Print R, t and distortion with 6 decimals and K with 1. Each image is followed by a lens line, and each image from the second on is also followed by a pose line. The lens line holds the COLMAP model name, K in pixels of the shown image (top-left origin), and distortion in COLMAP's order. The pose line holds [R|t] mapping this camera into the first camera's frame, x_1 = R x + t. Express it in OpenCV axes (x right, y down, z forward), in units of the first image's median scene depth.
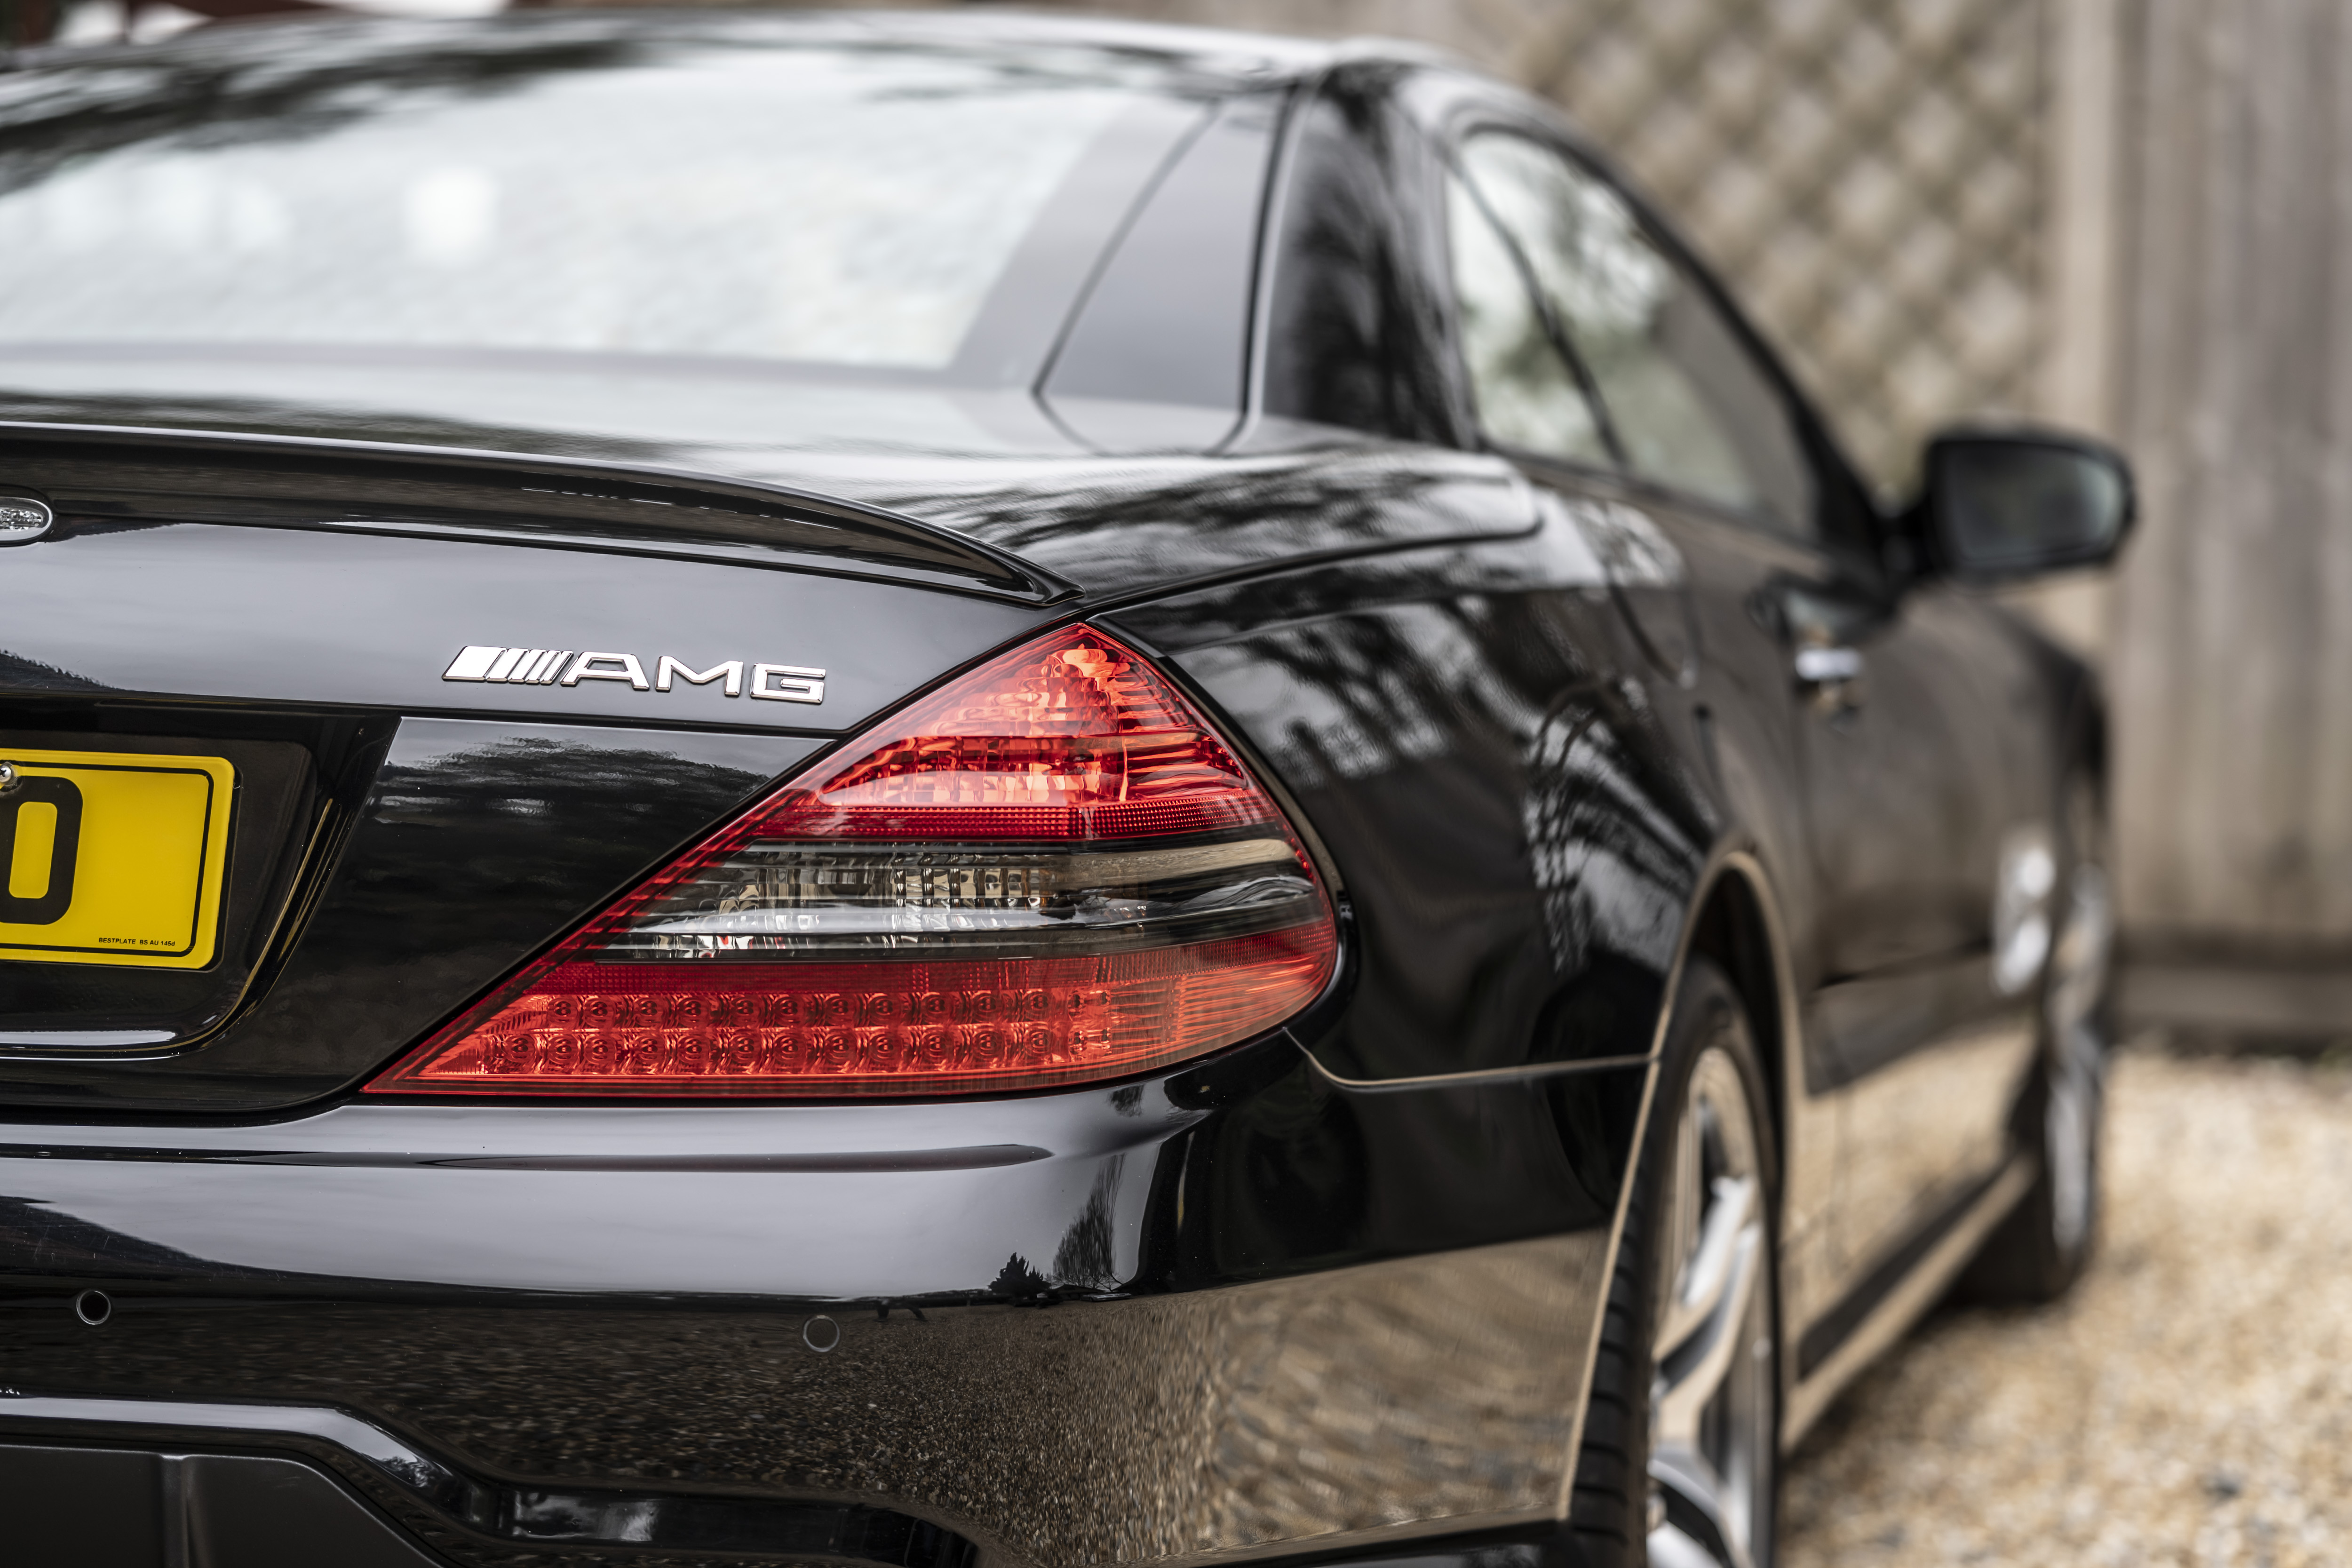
lens RADIAL K [[5780.2, 0, 1176.0], [0, 5780.2, 784.0], [0, 0, 1]] dist [0.145280, -0.118045]
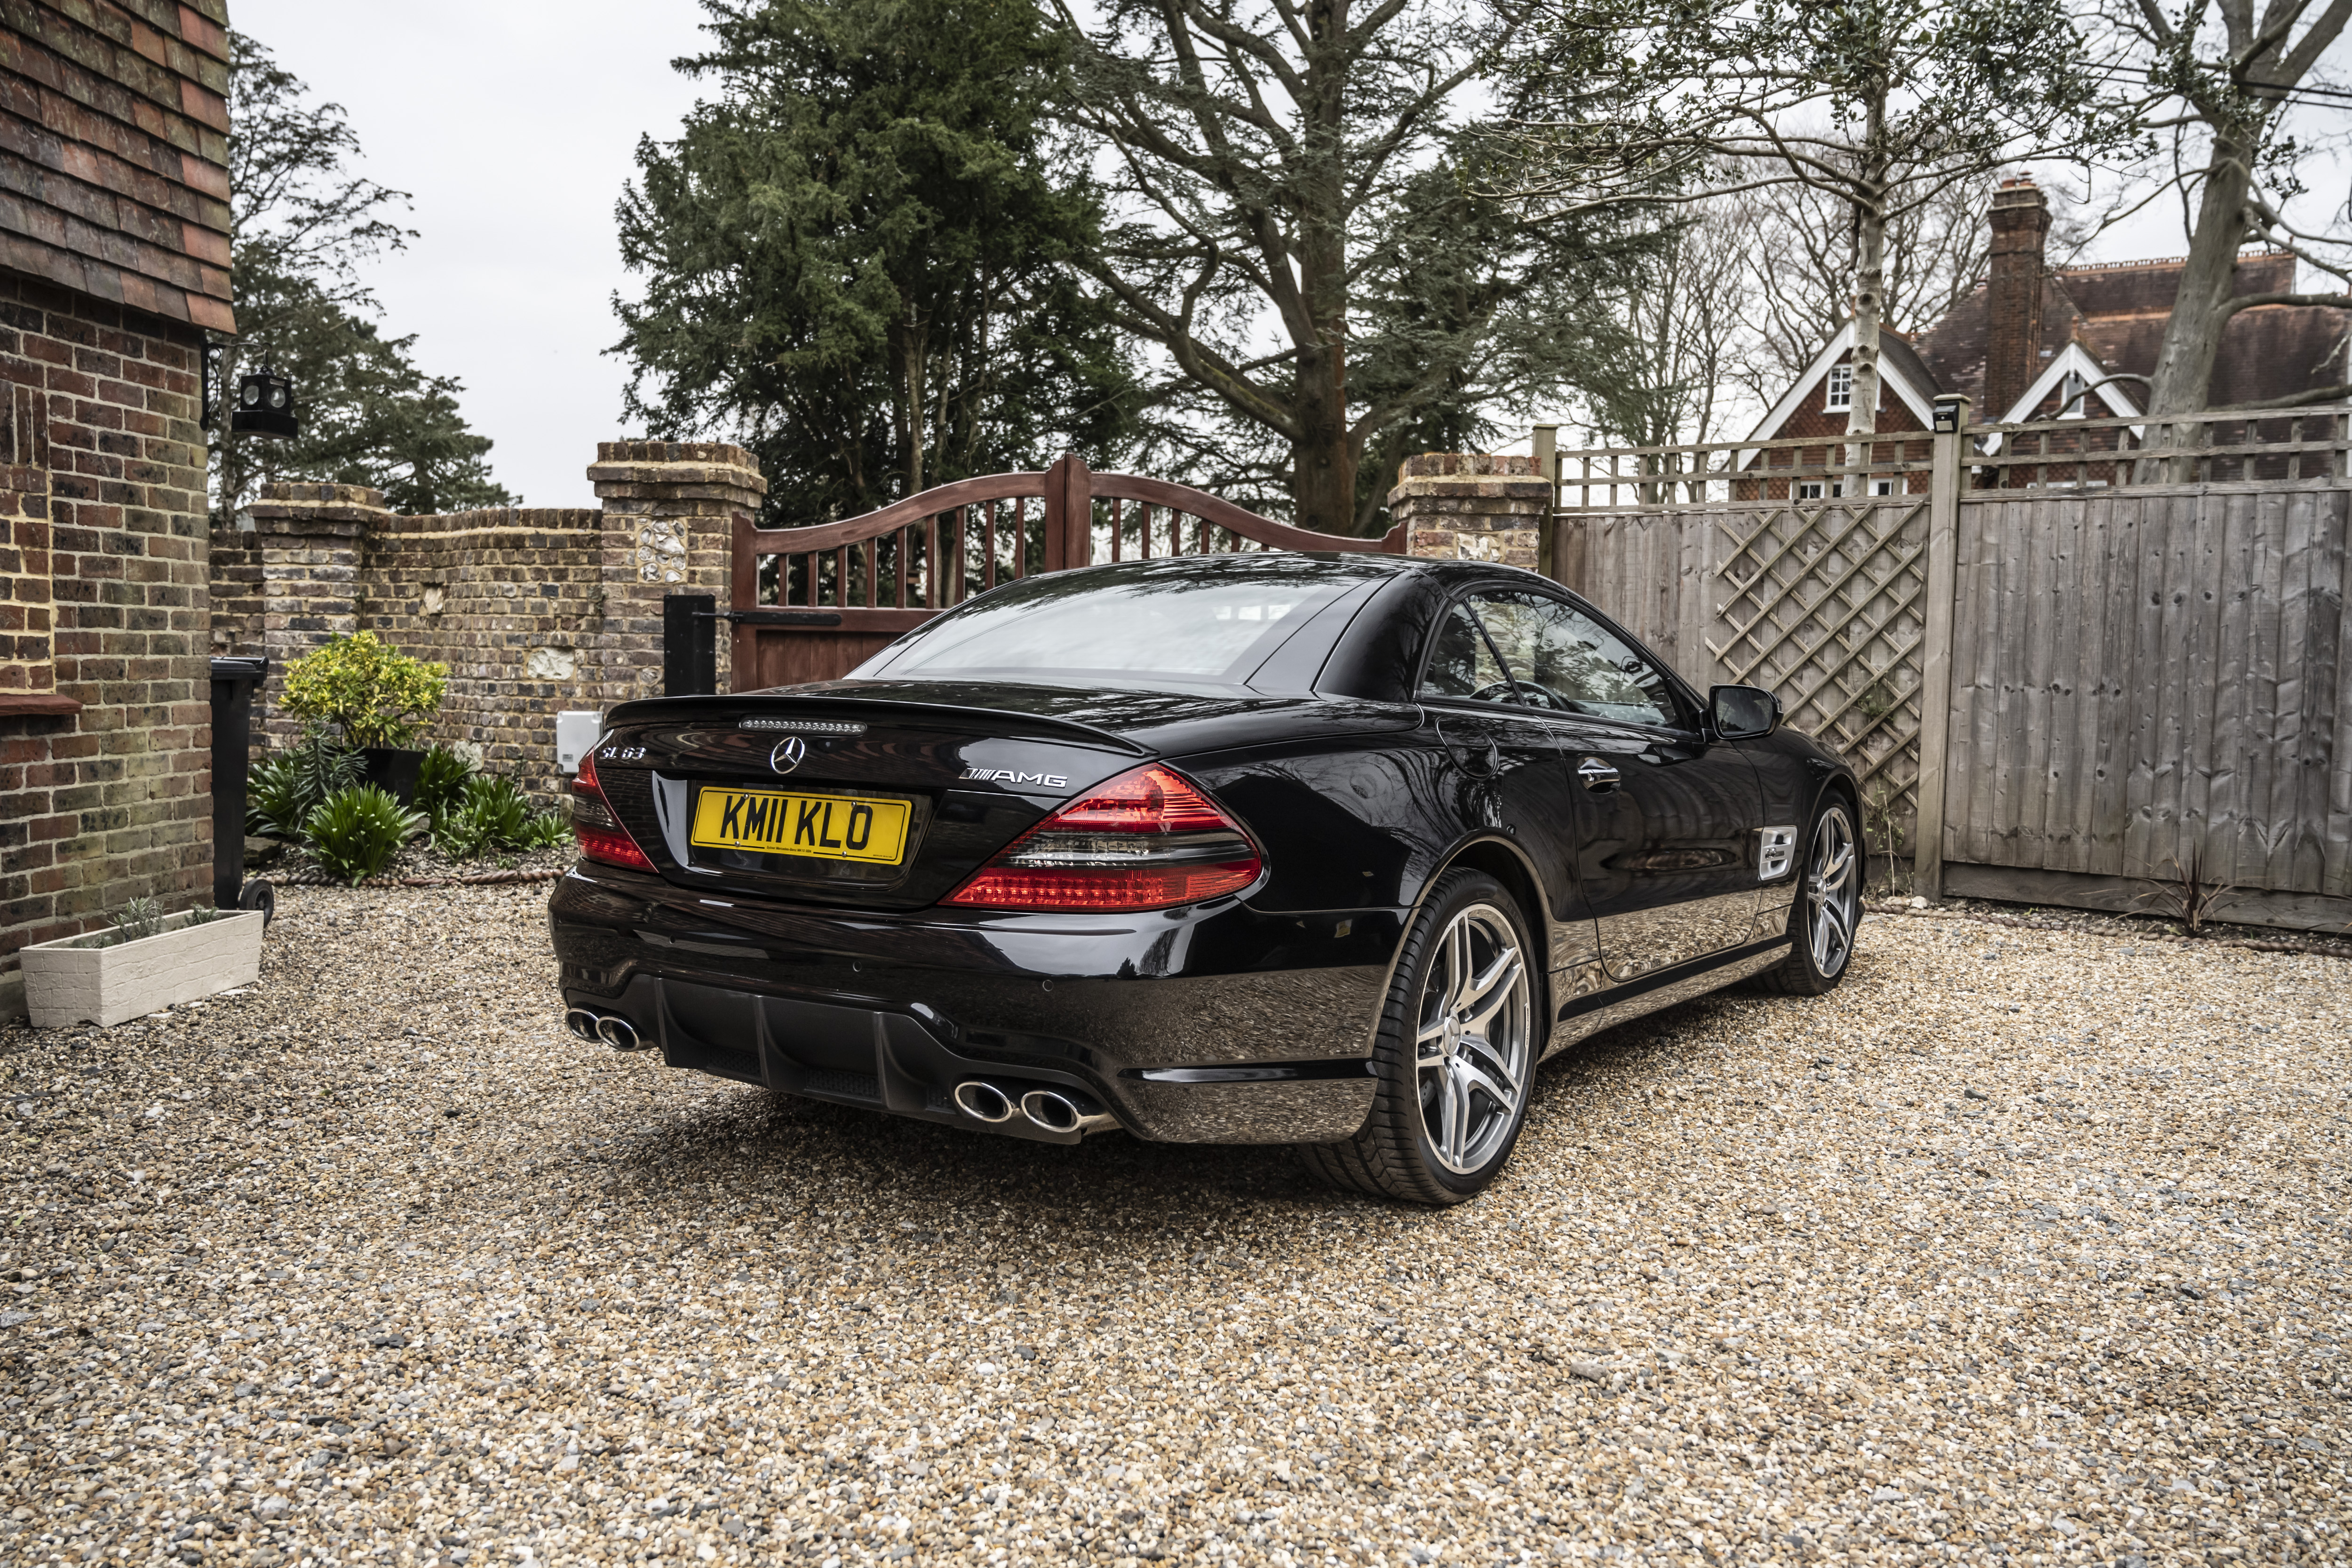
lens RADIAL K [[1944.9, 0, 1122.8], [0, 1944.9, 784.3], [0, 0, 1]] dist [-0.006252, -0.002079]
pose [[0.937909, 0.014555, -0.346576, 0.329428], [-0.014980, 0.999887, 0.001454, -0.017277], [0.346557, 0.003828, 0.938021, 0.011034]]
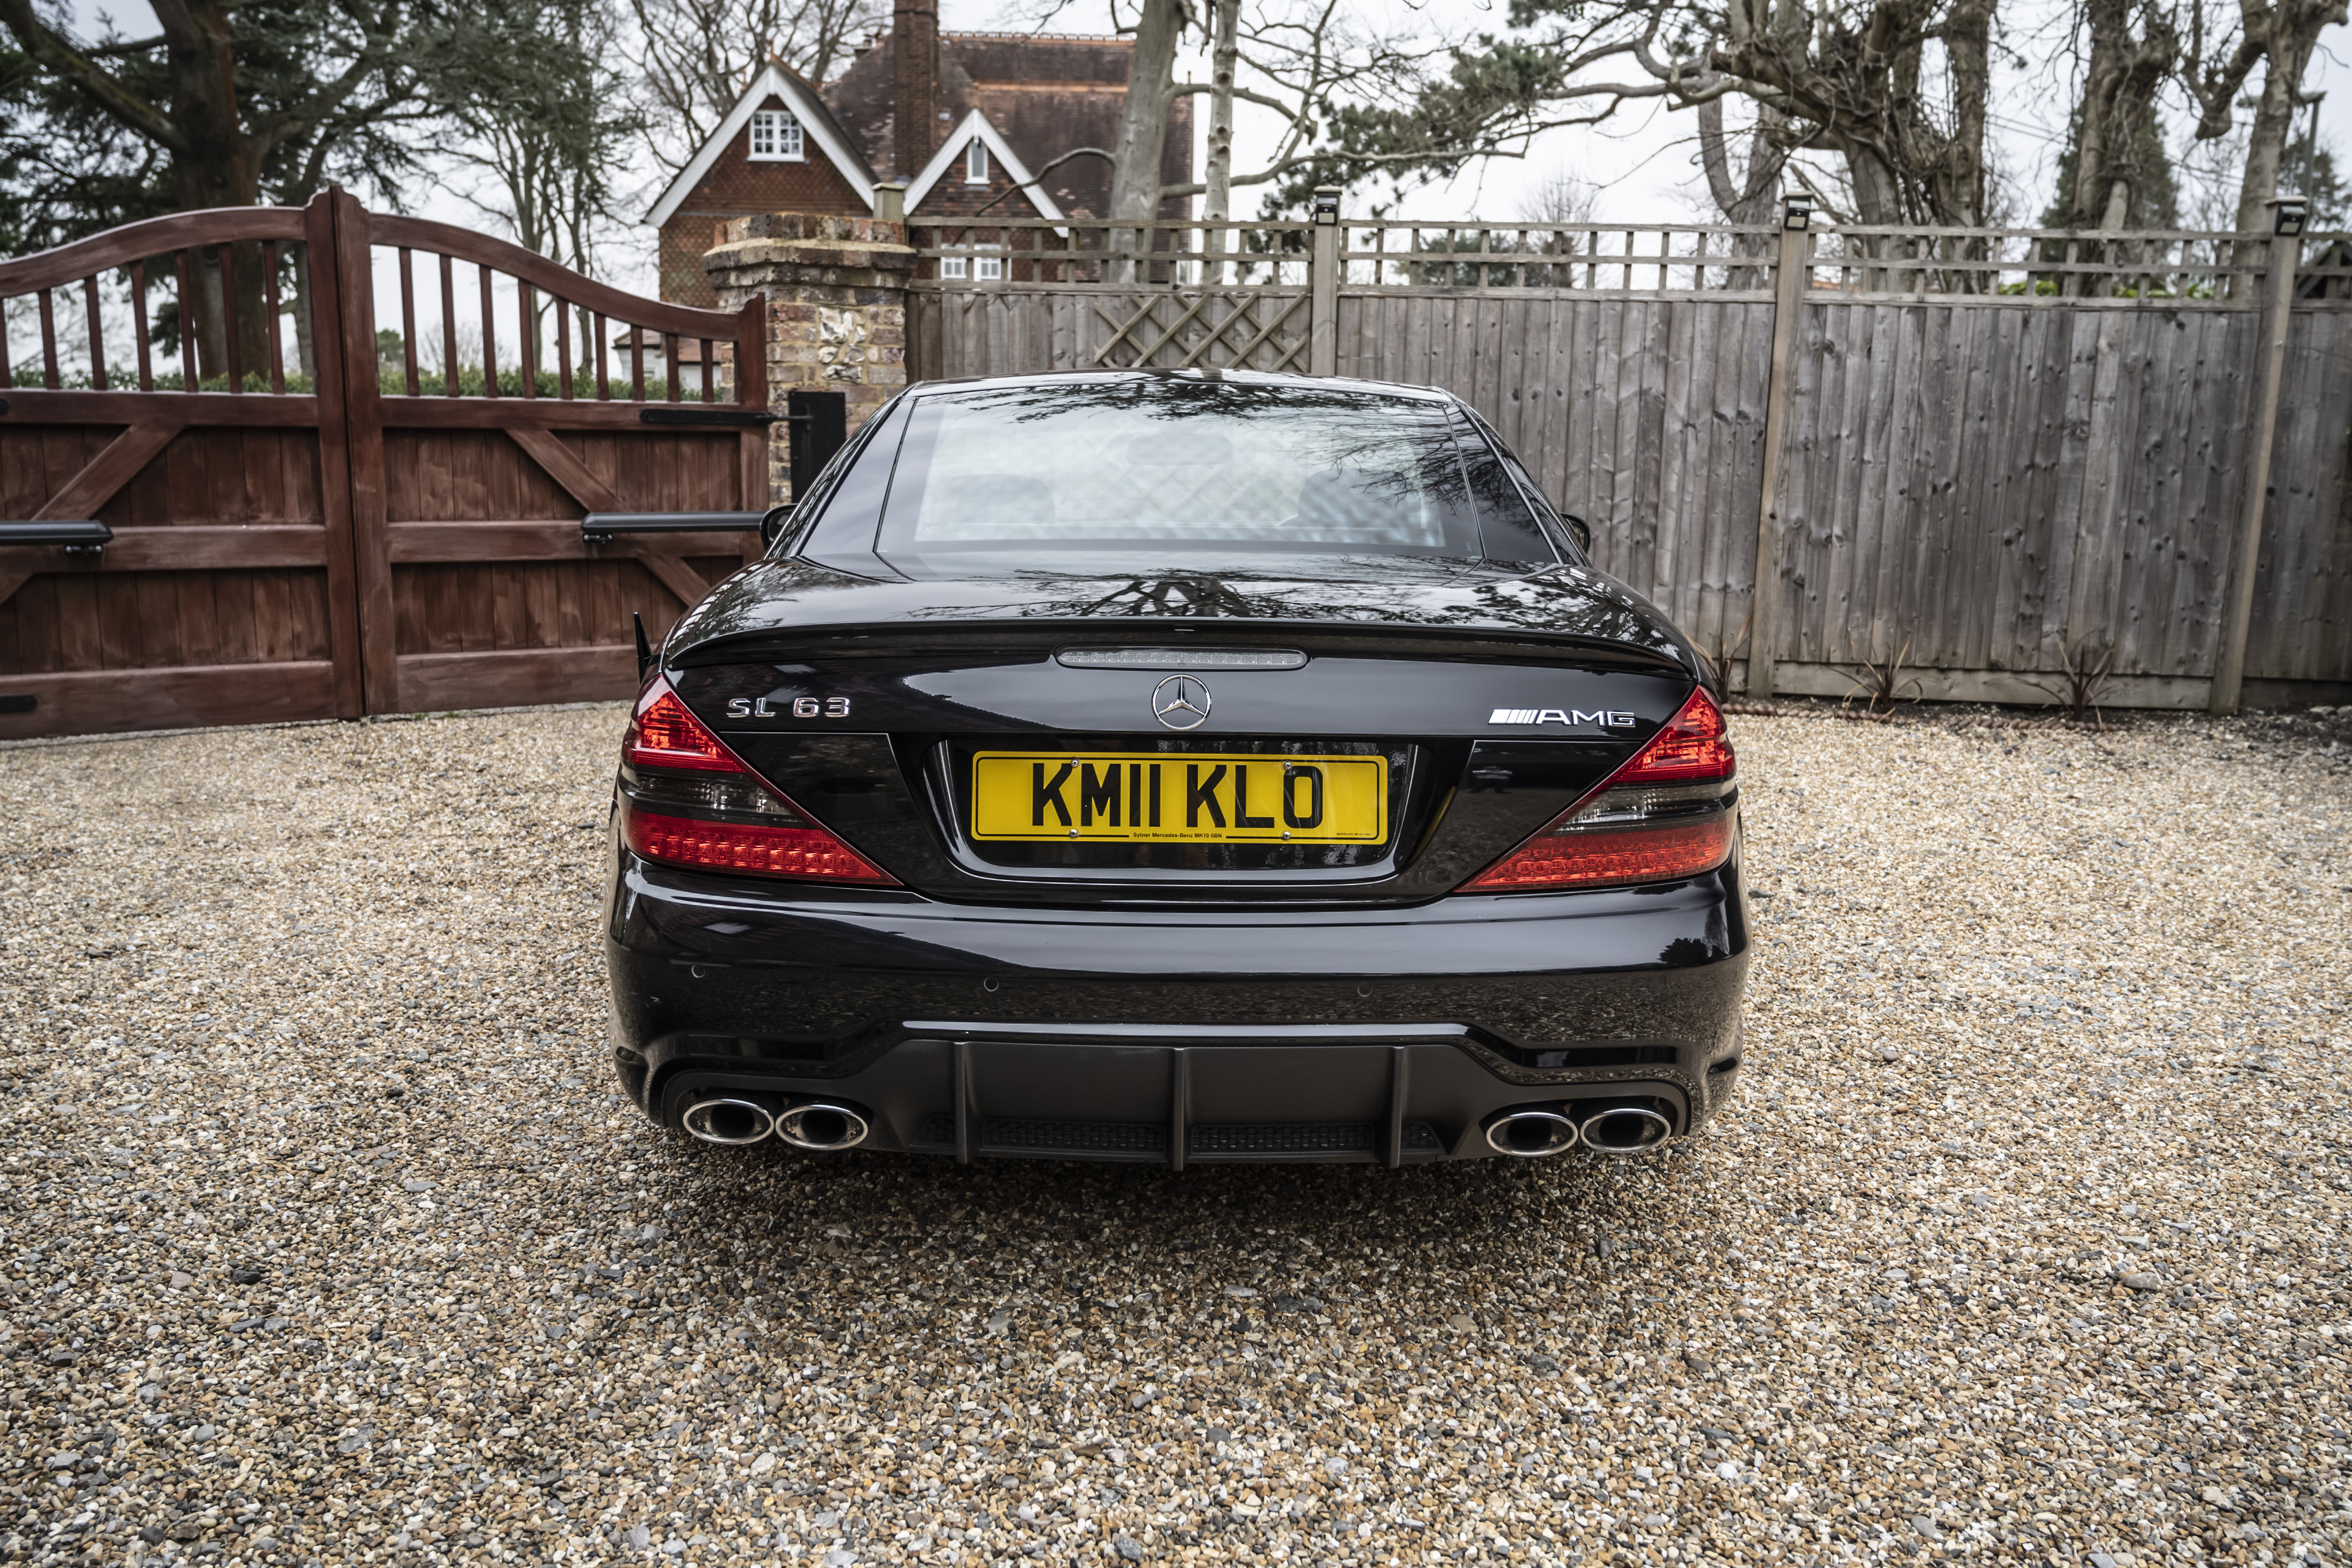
lens RADIAL K [[1944.9, 0, 1122.8], [0, 1944.9, 784.3], [0, 0, 1]] dist [-0.006252, -0.002079]
pose [[0.964192, -0.058281, 0.258724, -0.474949], [0.023474, 0.990481, 0.135636, -0.104589], [-0.264166, -0.124706, 0.956381, 0.253650]]
